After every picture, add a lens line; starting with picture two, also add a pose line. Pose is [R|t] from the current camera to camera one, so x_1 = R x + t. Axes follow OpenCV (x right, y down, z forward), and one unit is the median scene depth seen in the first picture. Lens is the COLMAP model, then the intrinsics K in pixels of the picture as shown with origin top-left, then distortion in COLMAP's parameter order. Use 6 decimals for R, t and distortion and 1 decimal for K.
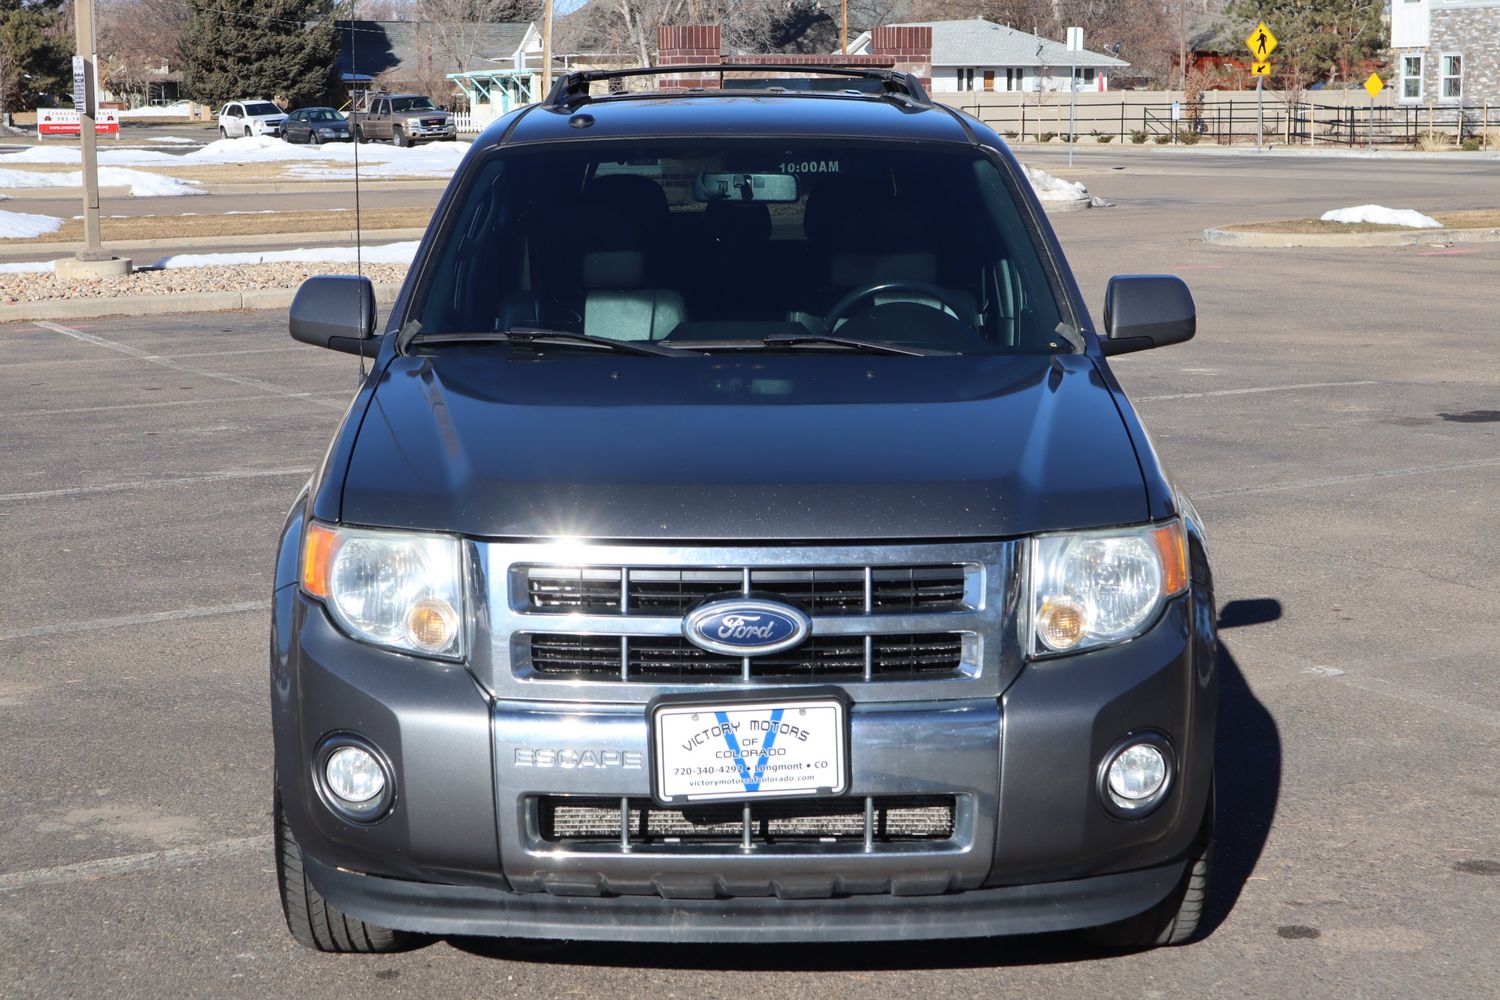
lens RADIAL K [[2419.5, 0, 729.8], [0, 2419.5, 494.9], [0, 0, 1]] dist [-0.028314, 0.075288]
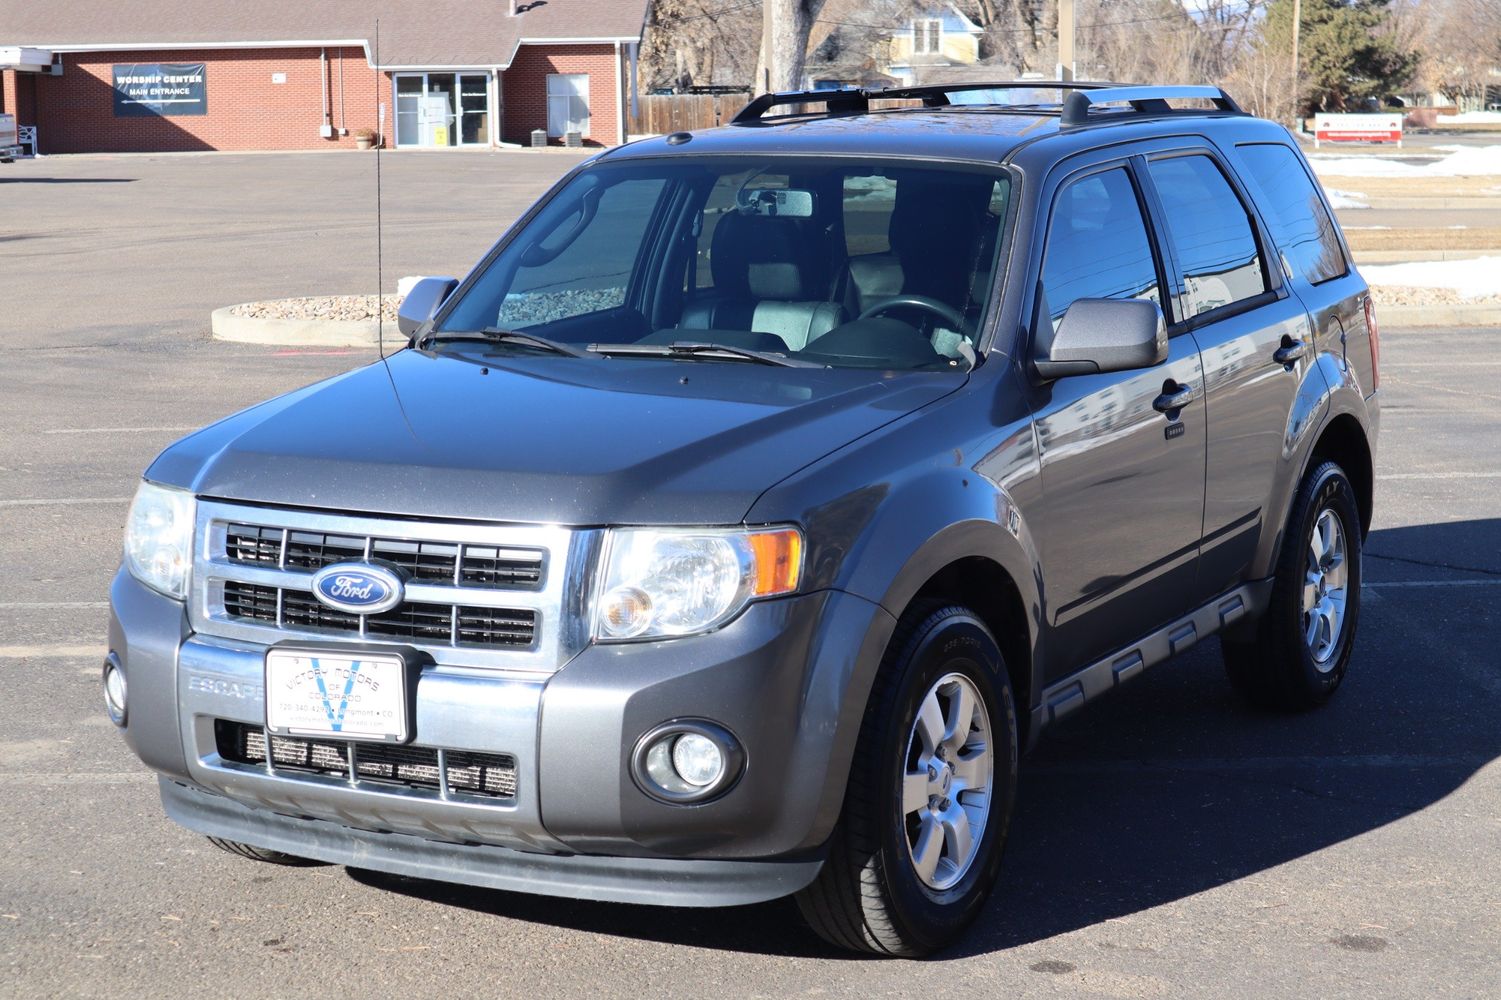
lens RADIAL K [[2665.3, 0, 750.5], [0, 2665.3, 500.0], [0, 0, 1]] dist [-0.087776, 0.036054]
pose [[0.881923, 0.064360, -0.466979, 0.710262], [-0.070815, 0.997482, 0.003736, -0.004189], [0.466044, 0.029774, 0.884261, -0.019084]]
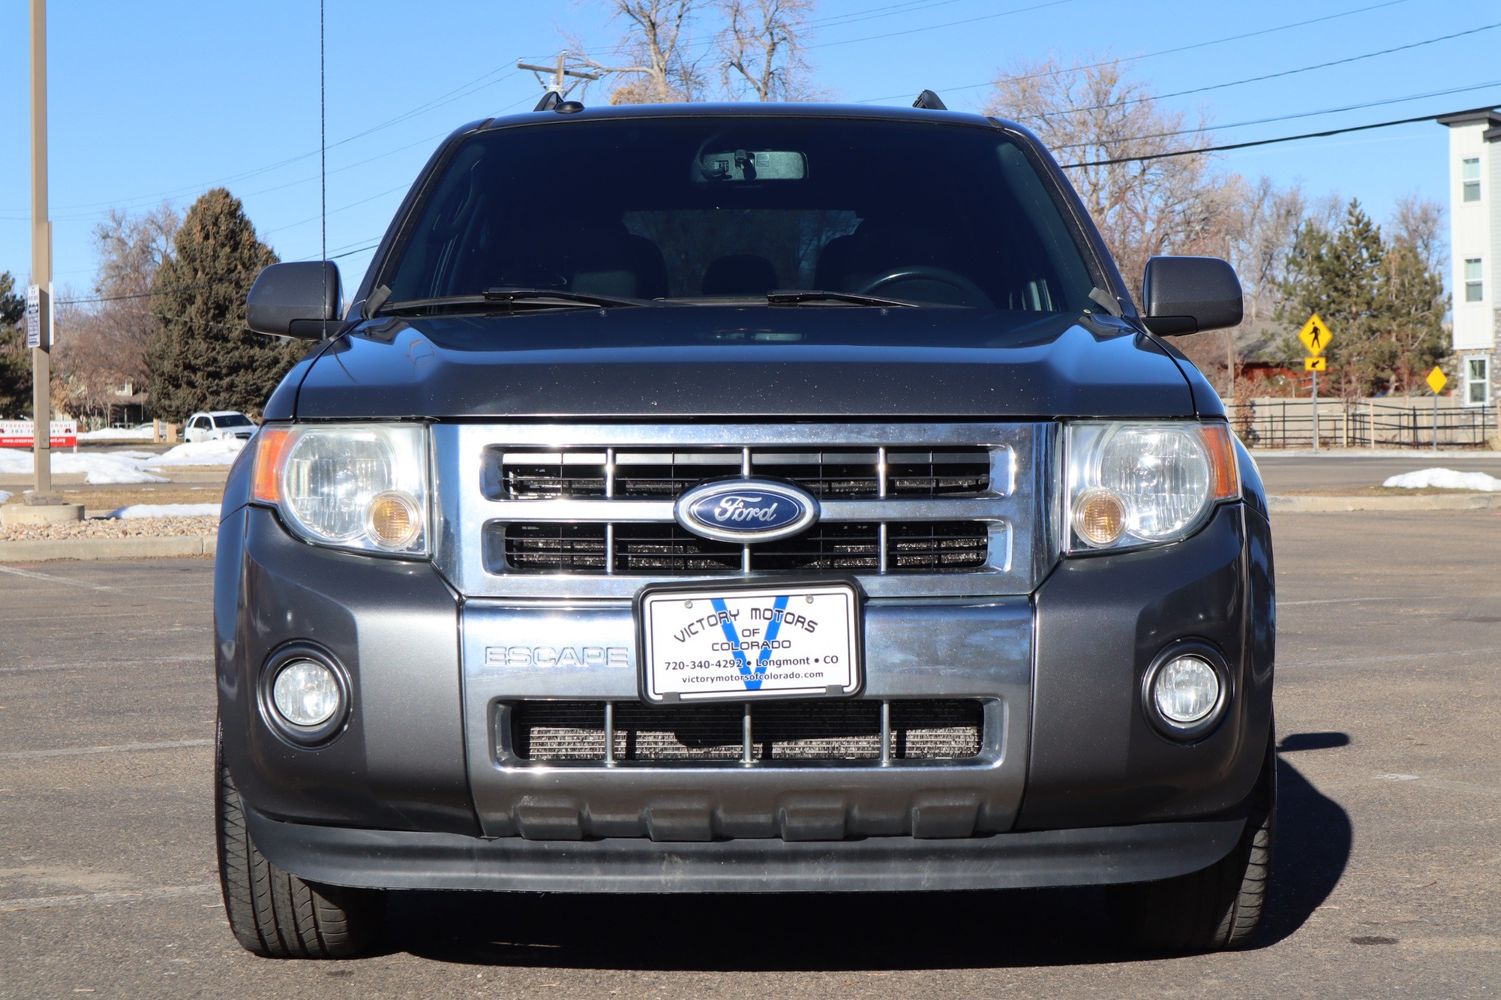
lens RADIAL K [[2665.3, 0, 750.5], [0, 2665.3, 500.0], [0, 0, 1]] dist [-0.087776, 0.036054]
pose [[0.999993, -0.000773, 0.003733, 0.004393], [0.001251, 0.991551, -0.129715, 0.168510], [-0.003601, 0.129718, 0.991544, 0.023144]]
